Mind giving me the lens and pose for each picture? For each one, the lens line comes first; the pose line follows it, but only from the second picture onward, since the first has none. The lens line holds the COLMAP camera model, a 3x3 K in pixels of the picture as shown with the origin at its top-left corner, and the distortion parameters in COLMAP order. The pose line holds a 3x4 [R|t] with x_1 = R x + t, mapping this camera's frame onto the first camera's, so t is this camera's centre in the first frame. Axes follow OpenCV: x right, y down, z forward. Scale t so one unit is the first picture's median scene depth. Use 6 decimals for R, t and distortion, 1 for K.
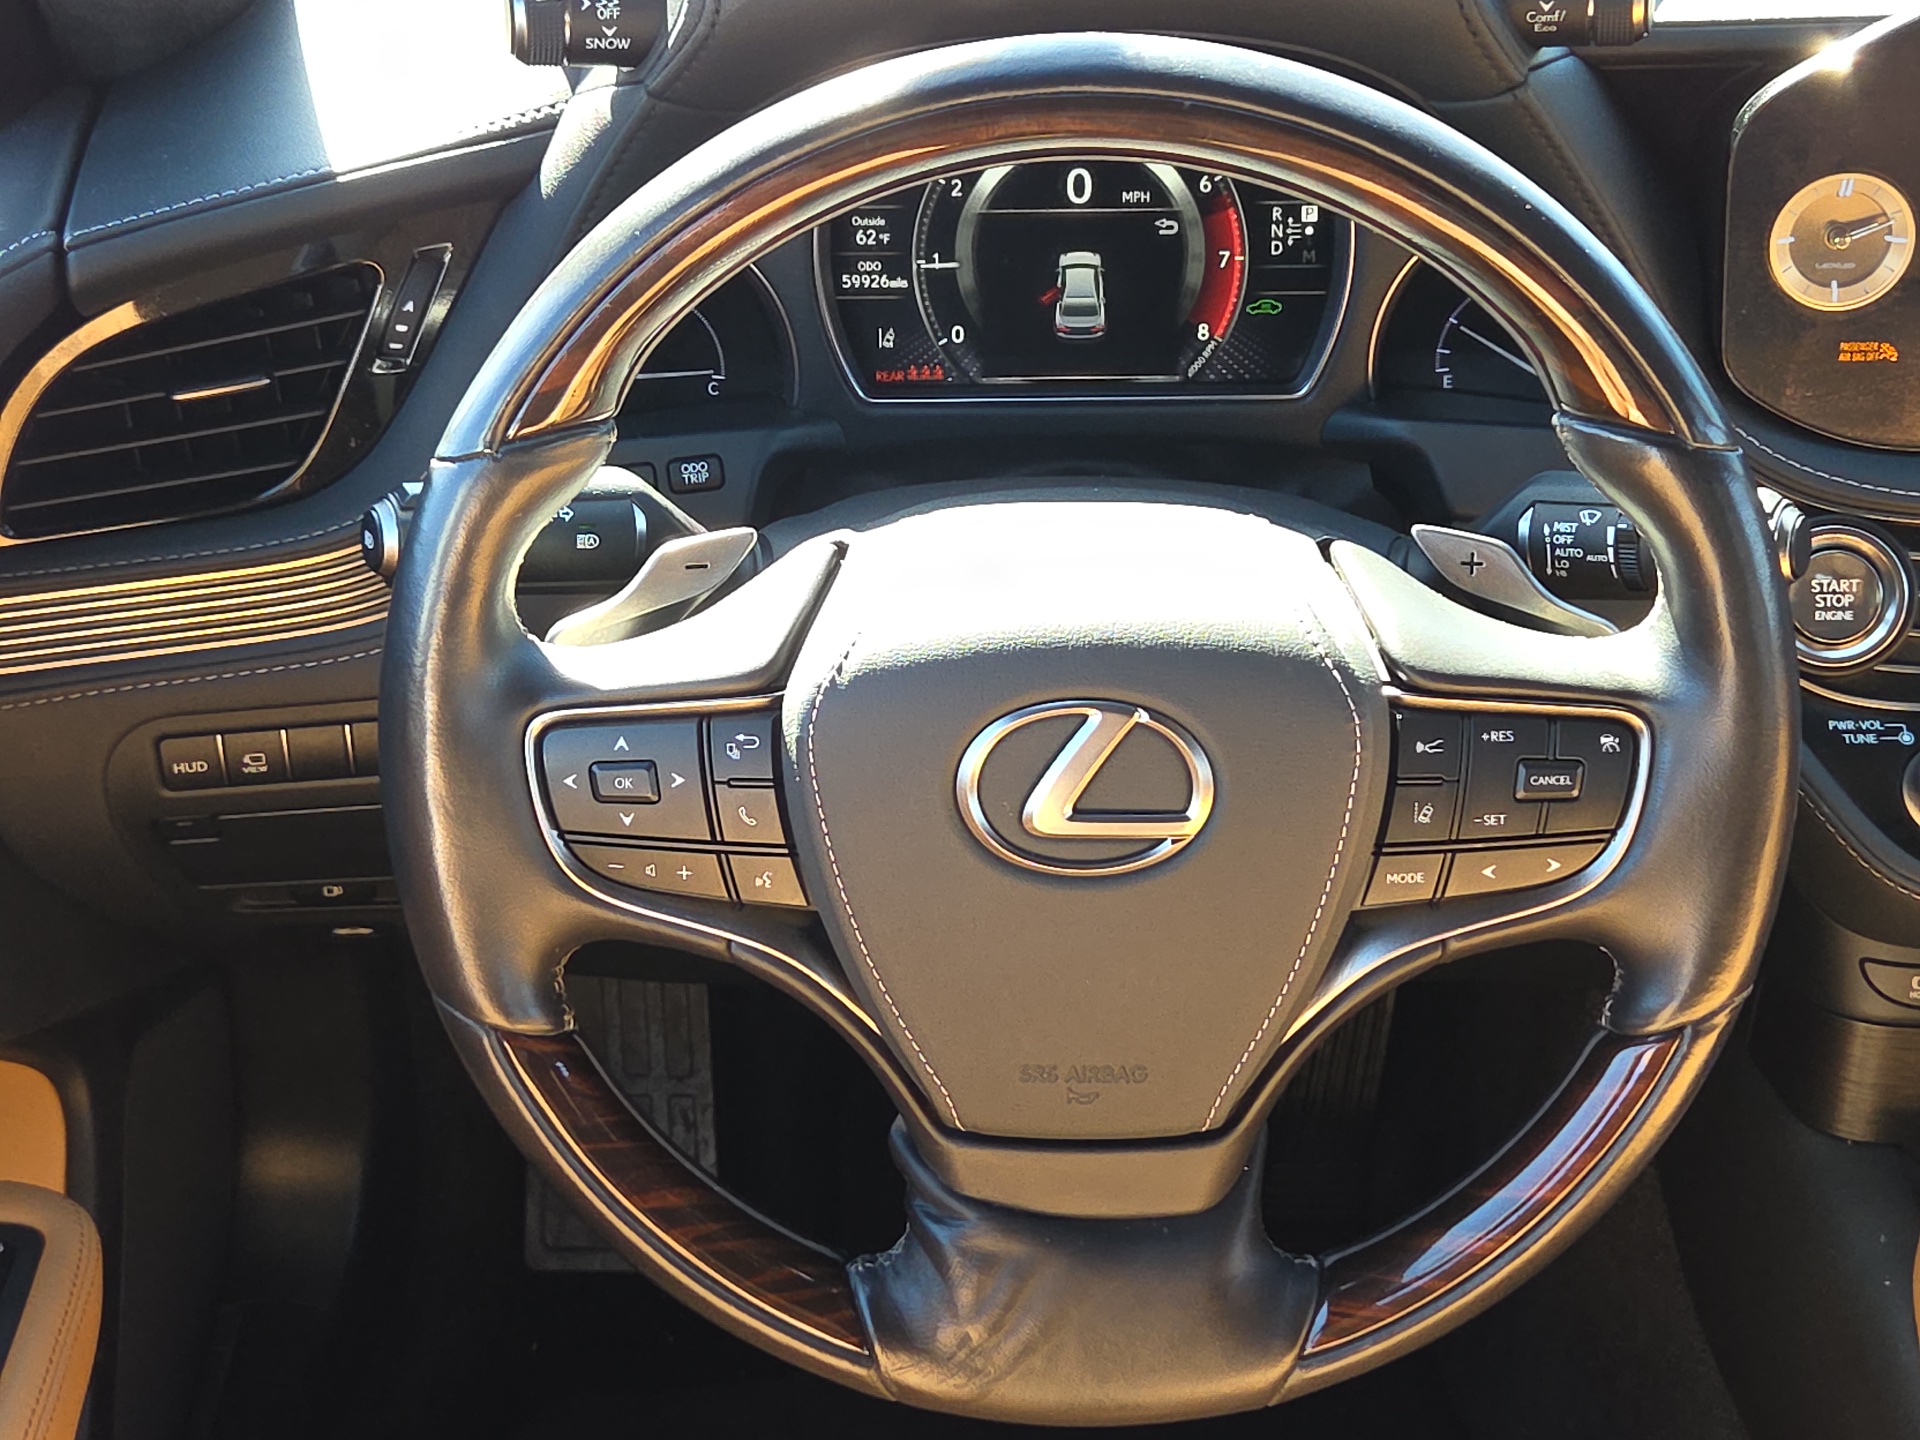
lens RADIAL K [[2995.1, 0, 962.7], [0, 2995.1, 698.1], [0, 0, 1]] dist [0.083594, 0.000000]
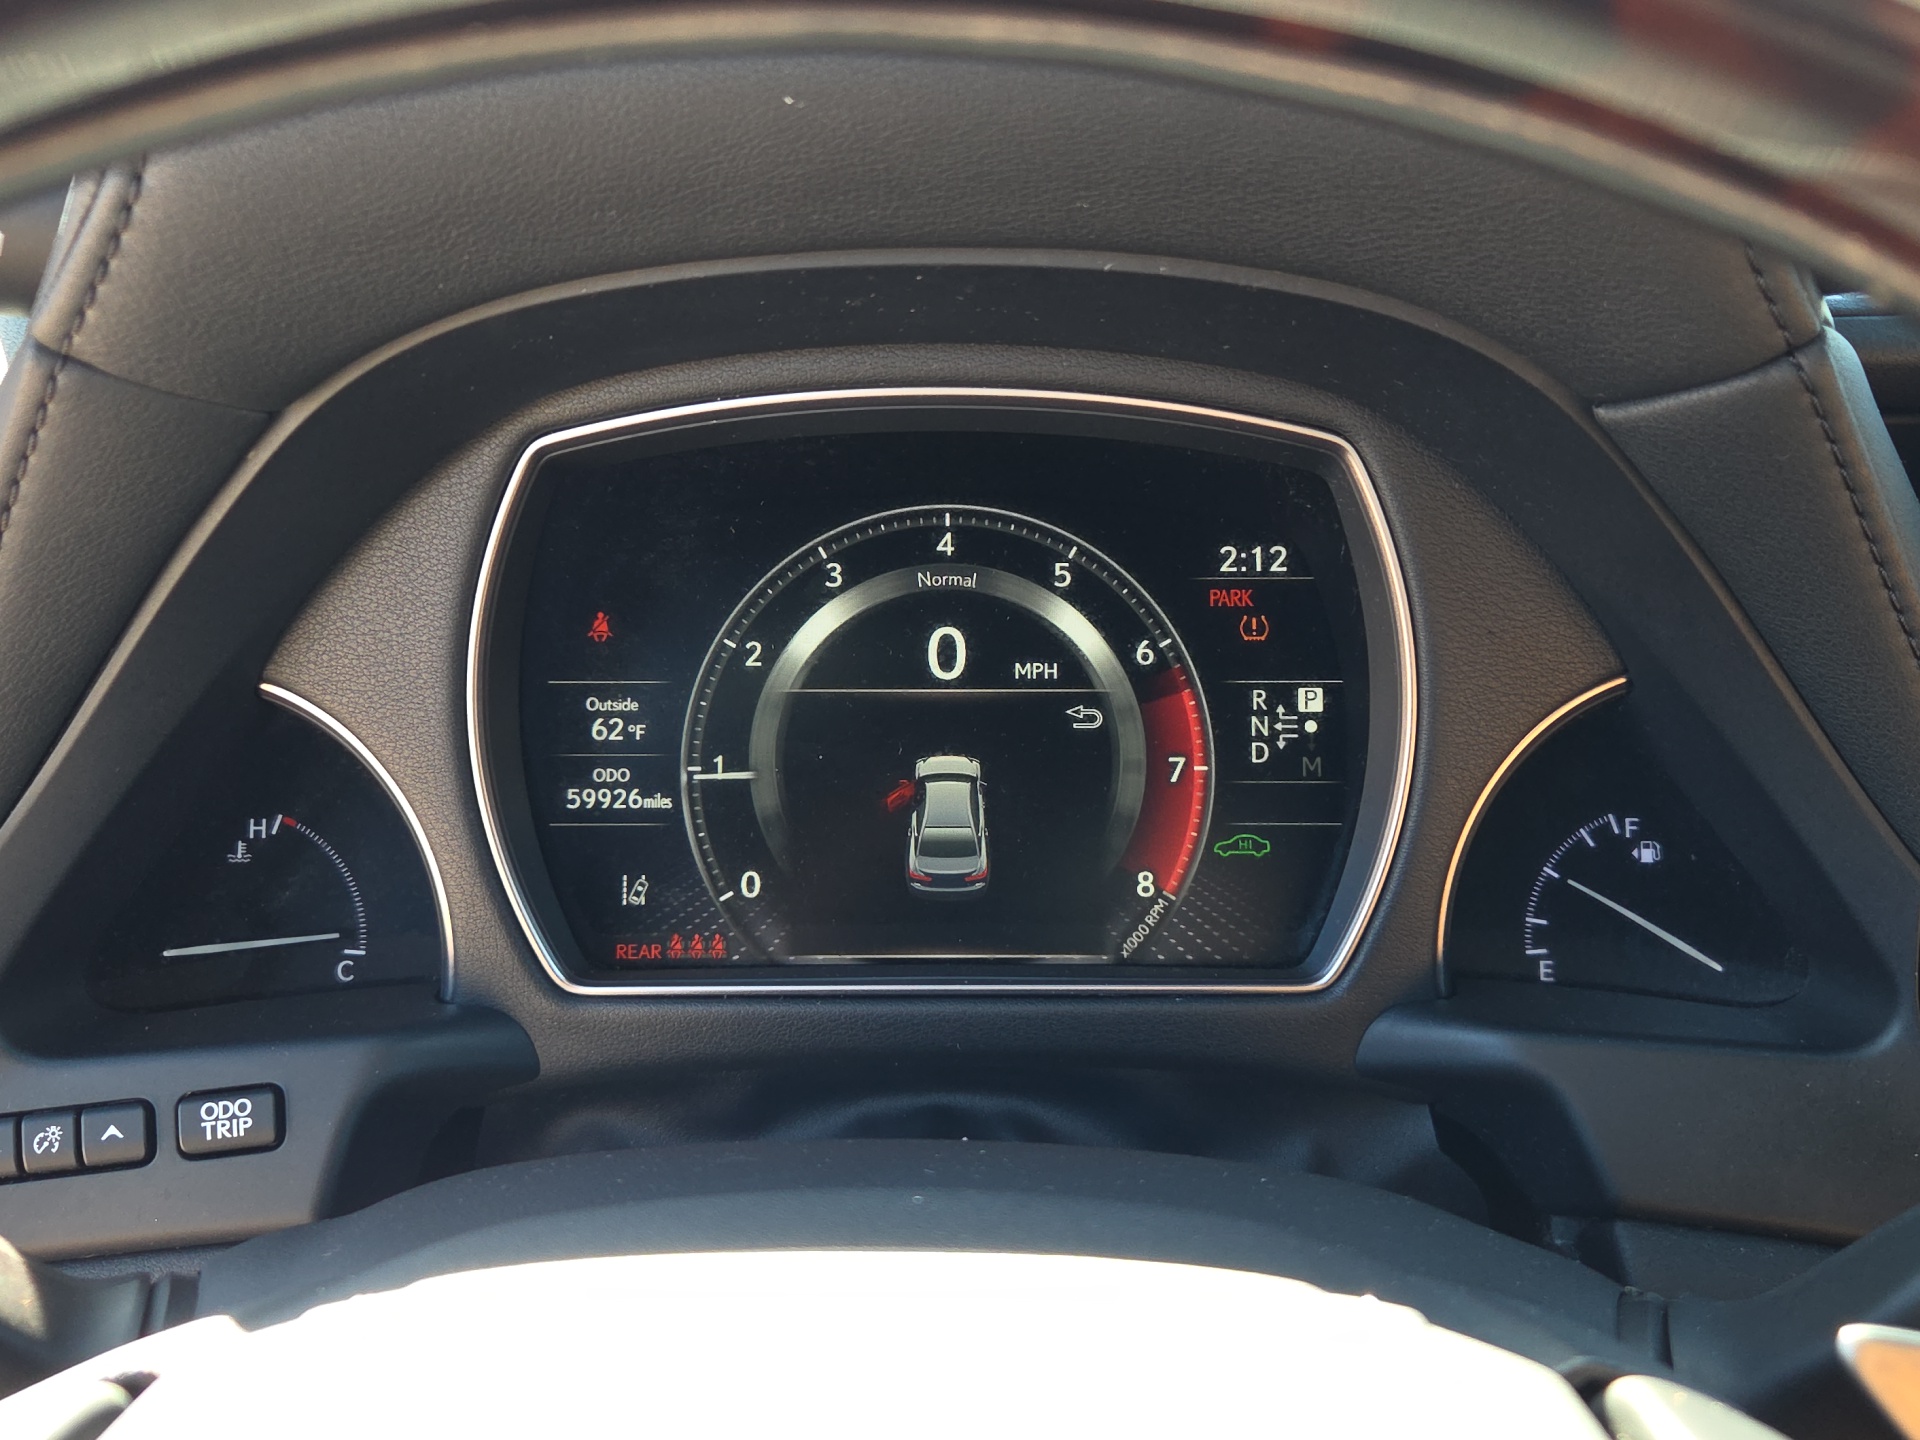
lens RADIAL K [[1968.5, 0, 973.2], [0, 1968.5, 683.4], [0, 0, 1]] dist [0.072302, 0.000000]
pose [[0.999813, 0.011972, 0.015167, 0.038171], [-0.007489, 0.963669, -0.266993, -0.053281], [-0.017812, 0.266830, 0.963579, 0.600508]]
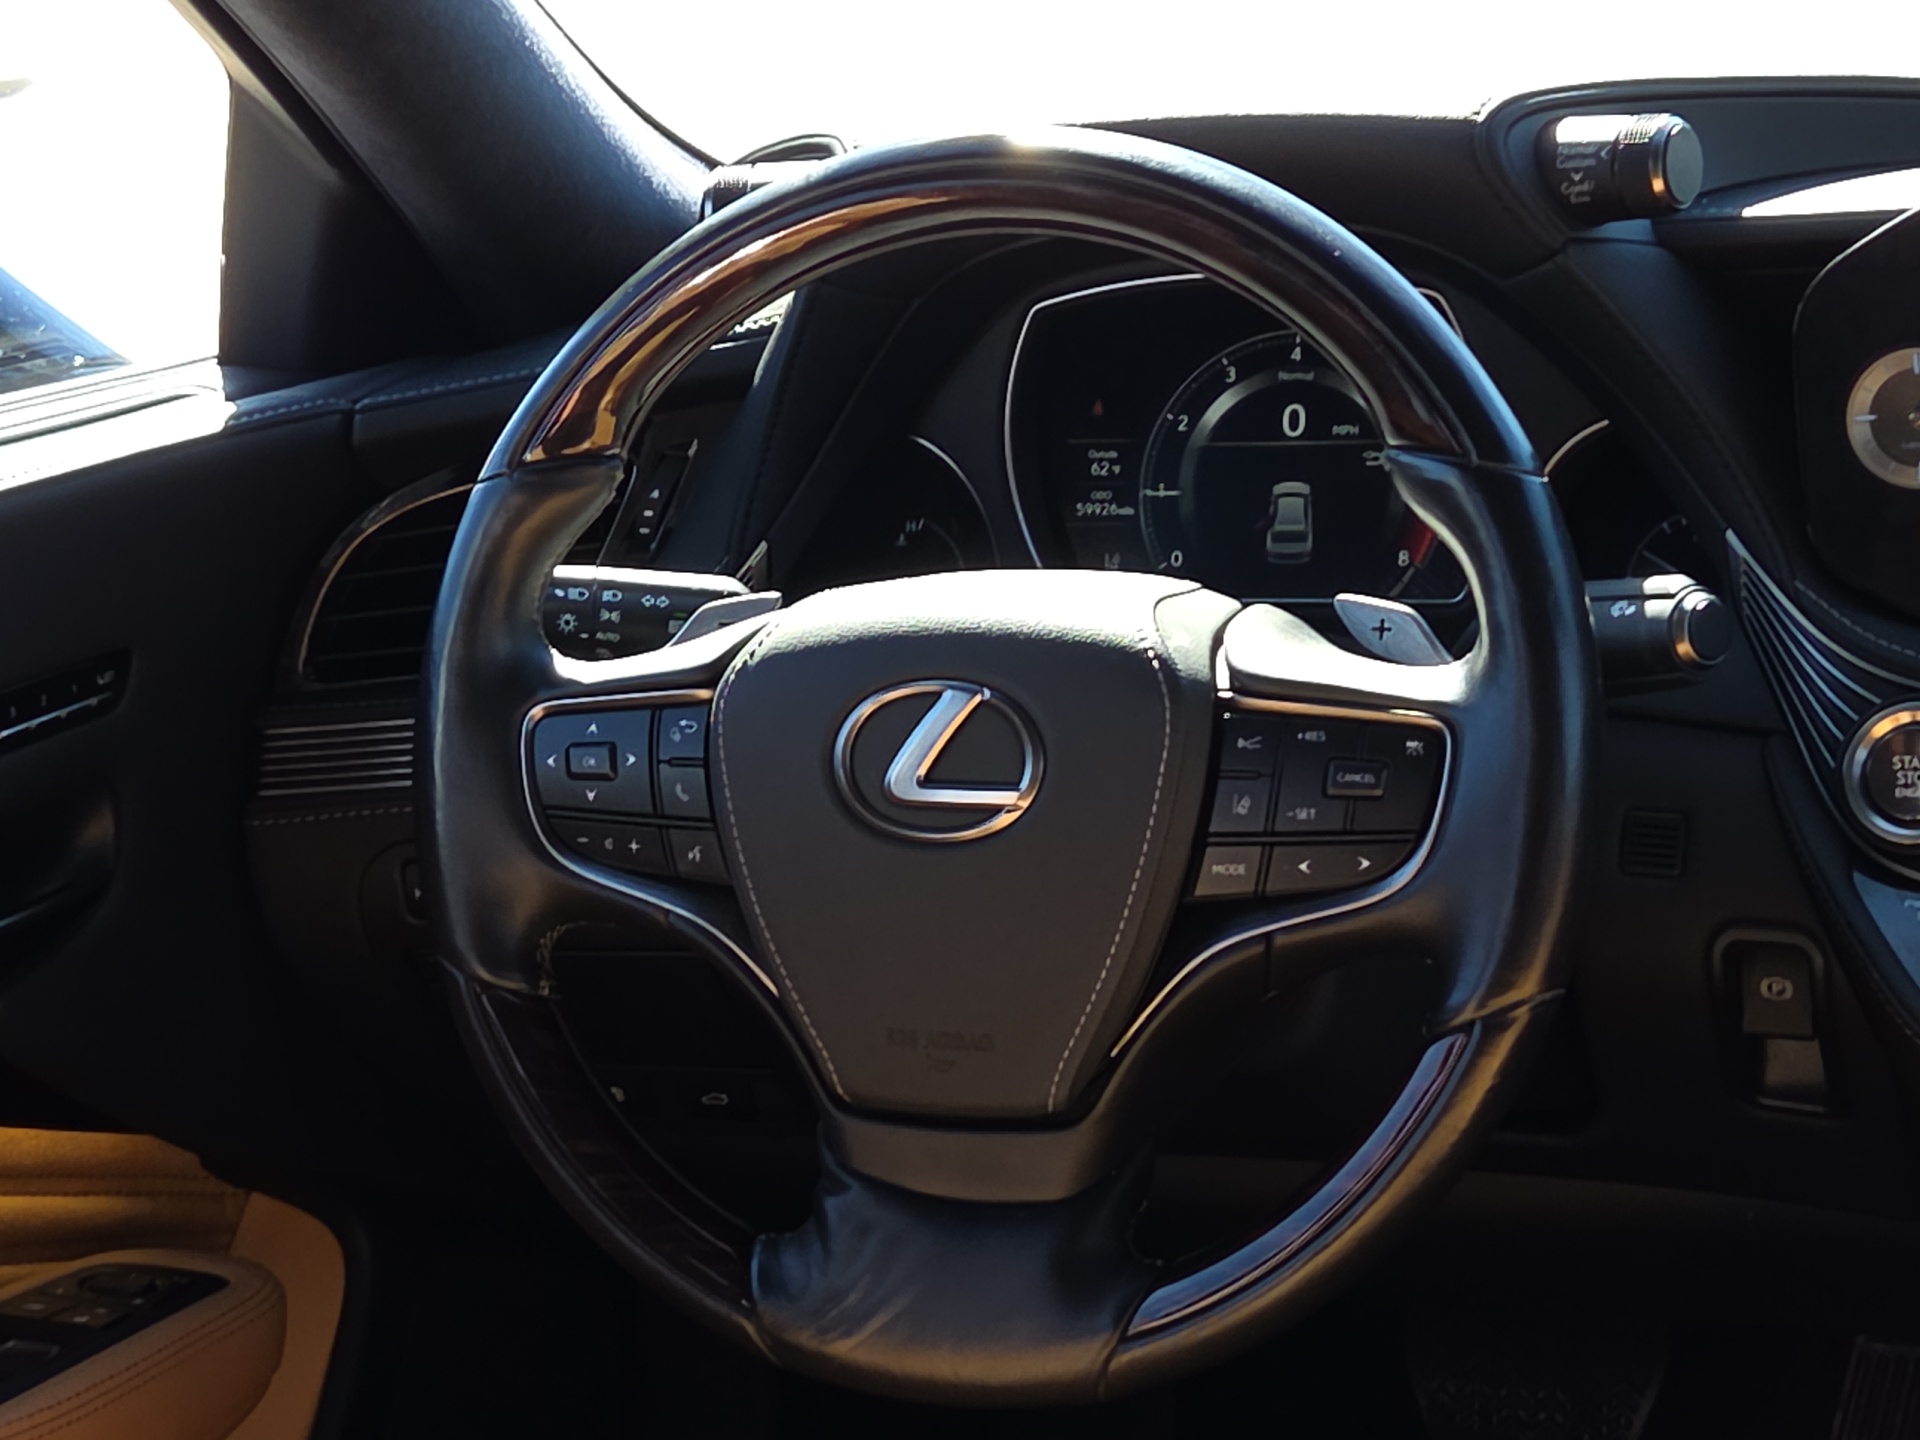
lens RADIAL K [[3751.1, 0, 1007.4], [0, 3751.1, 744.8], [0, 0, 1]] dist [0.121259, 0.000000]
pose [[0.936859, 0.029706, -0.348444, 0.405482], [-0.115812, 0.966516, -0.228985, 0.250795], [0.329975, 0.254880, 0.908930, -0.196254]]
